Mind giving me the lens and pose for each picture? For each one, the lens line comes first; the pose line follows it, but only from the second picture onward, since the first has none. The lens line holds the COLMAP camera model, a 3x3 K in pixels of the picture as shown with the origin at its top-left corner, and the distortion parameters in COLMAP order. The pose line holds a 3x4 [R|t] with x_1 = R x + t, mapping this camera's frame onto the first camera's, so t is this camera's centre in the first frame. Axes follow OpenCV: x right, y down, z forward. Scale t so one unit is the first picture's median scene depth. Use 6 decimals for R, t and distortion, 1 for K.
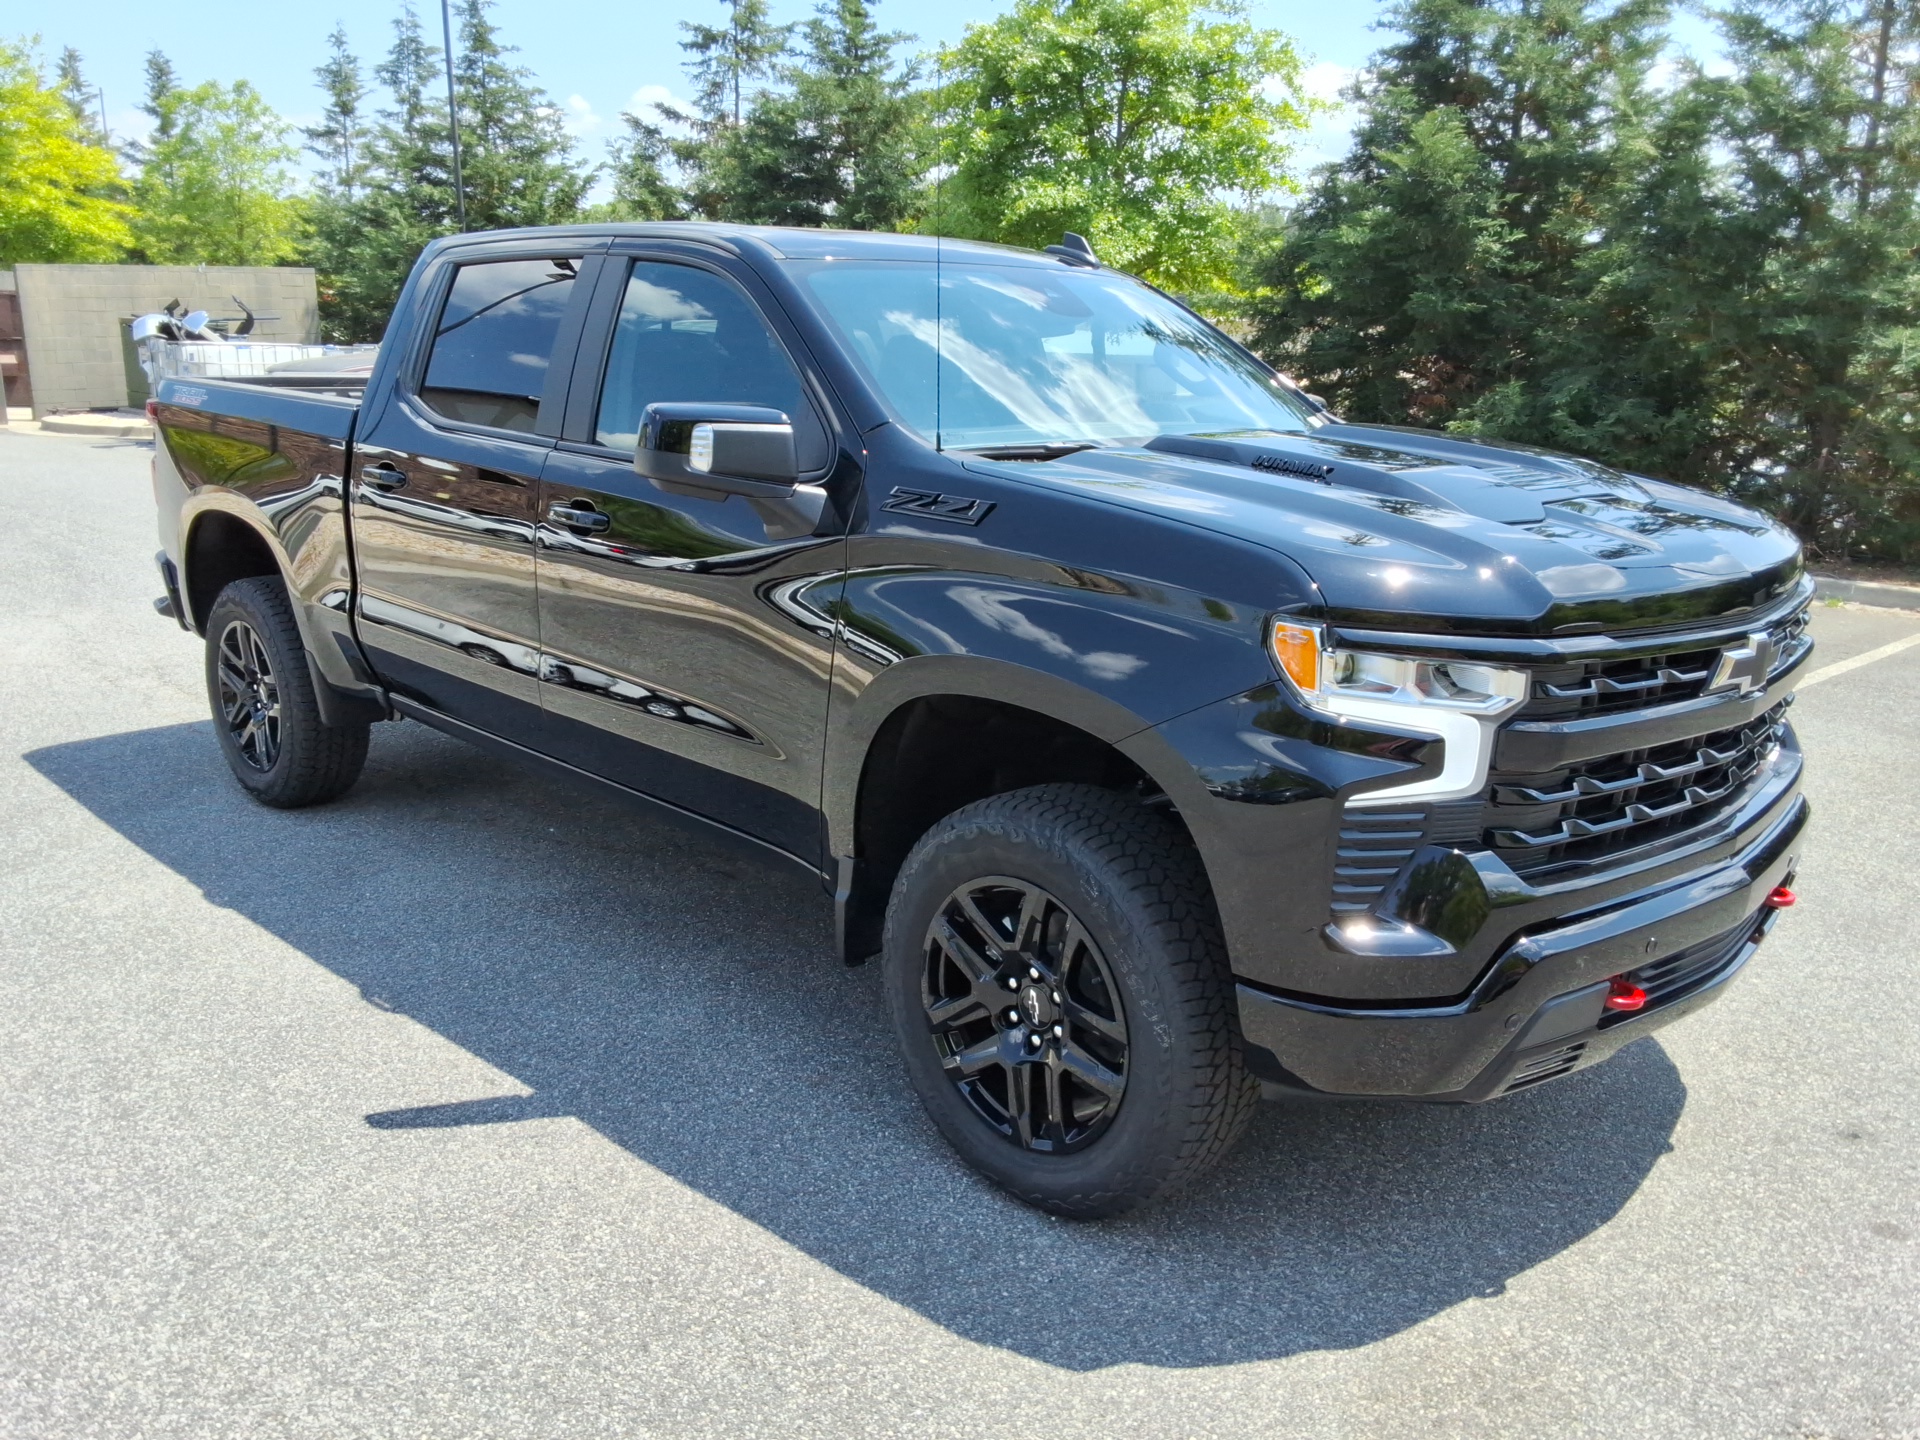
lens RADIAL K [[1557.6, 0, 973.8], [0, 1557.6, 706.8], [0, 0, 1]] dist [0.096433, -0.157243]
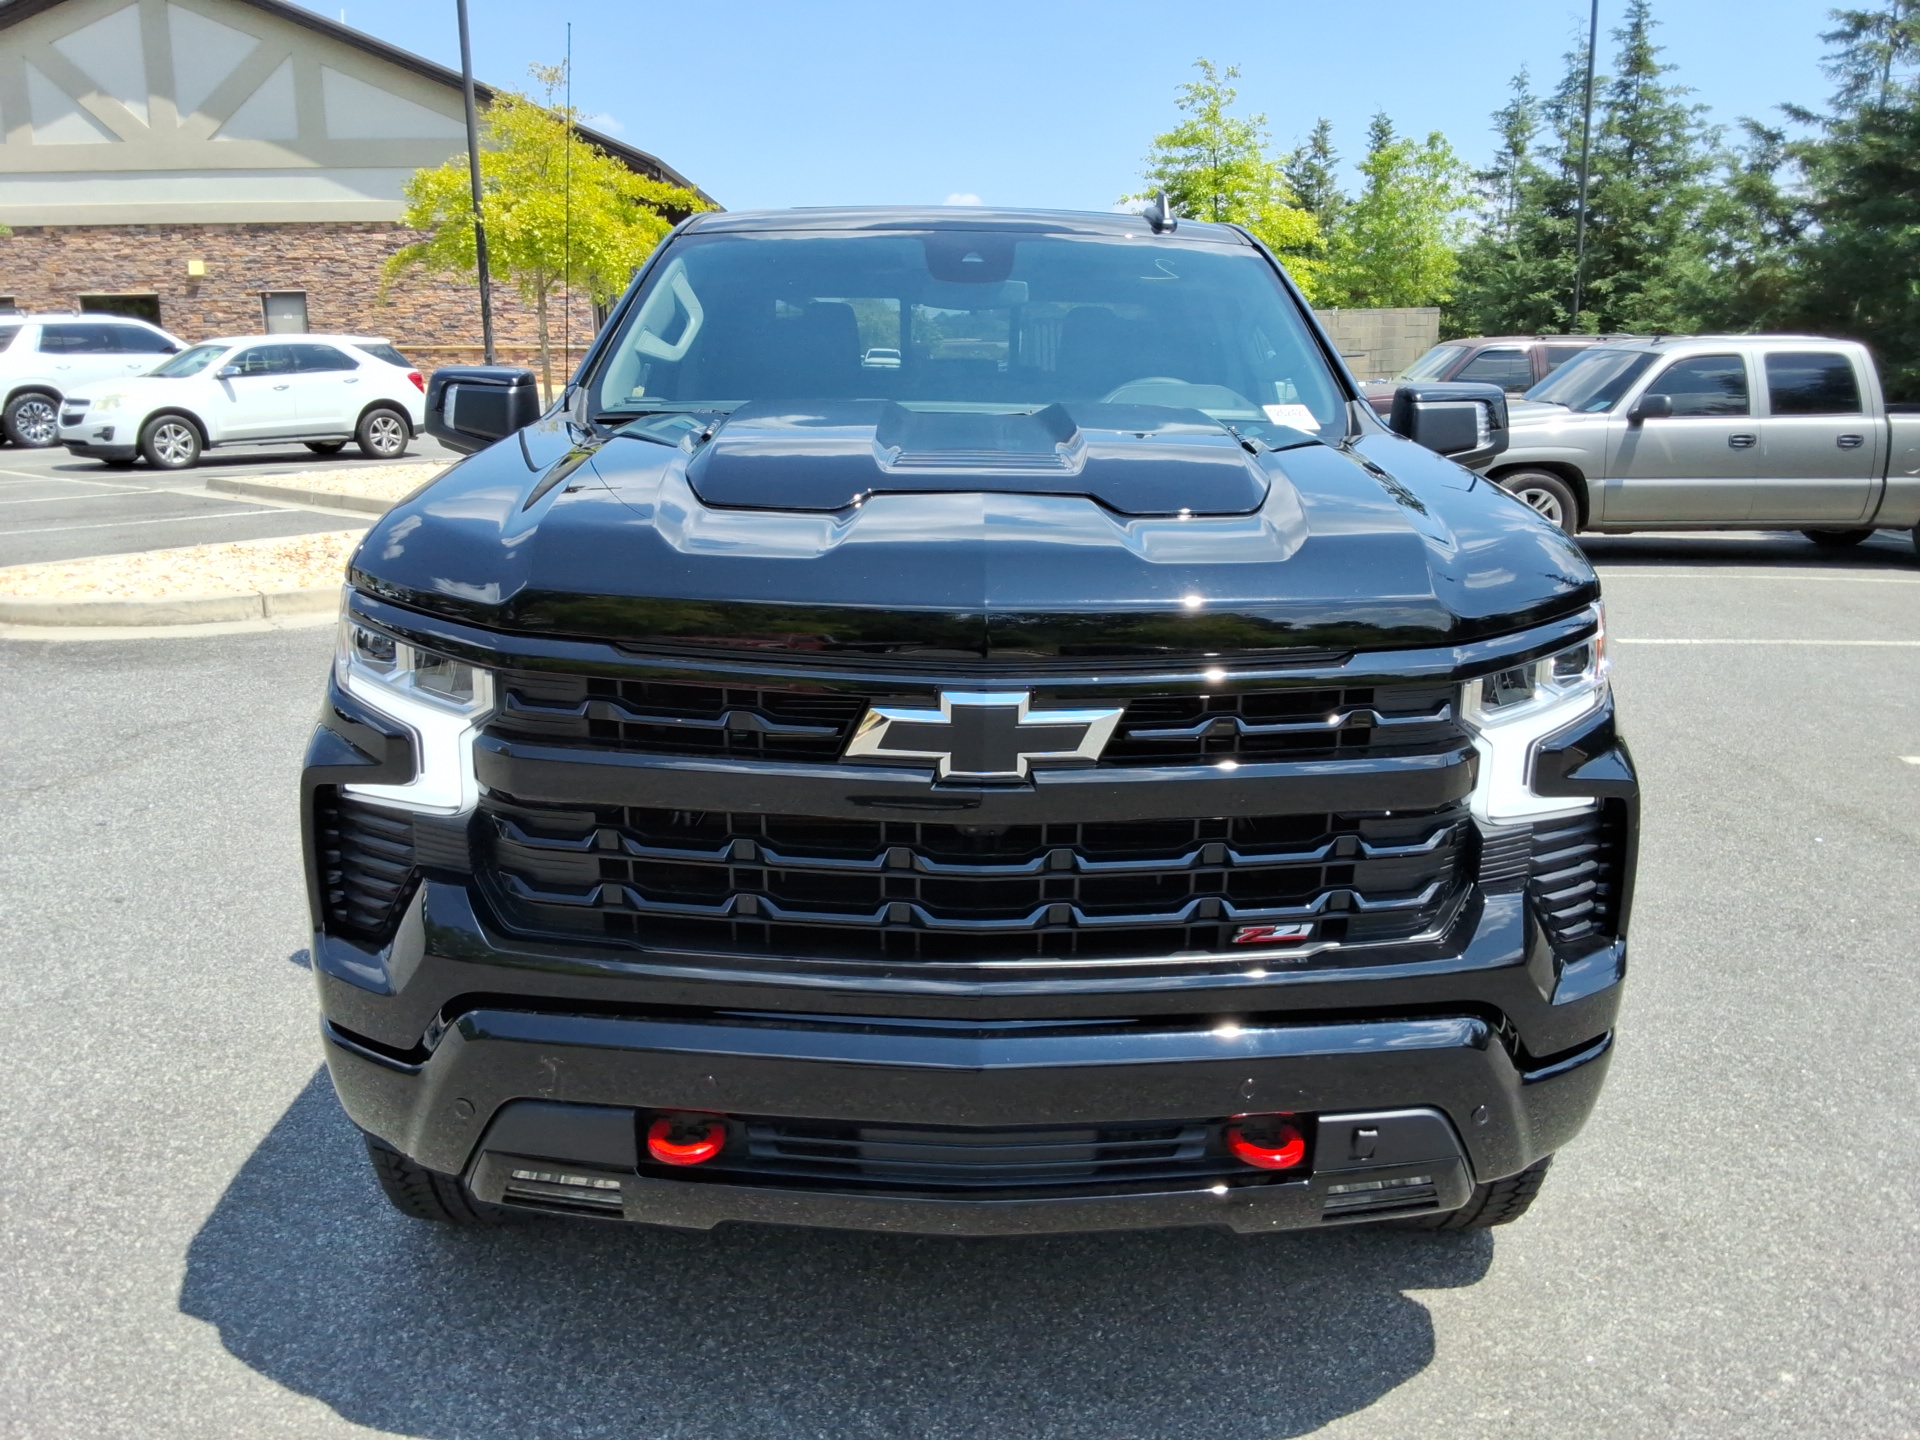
lens RADIAL K [[1557.6, 0, 973.8], [0, 1557.6, 706.8], [0, 0, 1]] dist [0.096433, -0.157243]
pose [[0.712590, 0.139451, -0.687581, 0.112960], [-0.158082, 0.986759, 0.036297, -0.007674], [0.683539, 0.082829, 0.725199, 0.062381]]
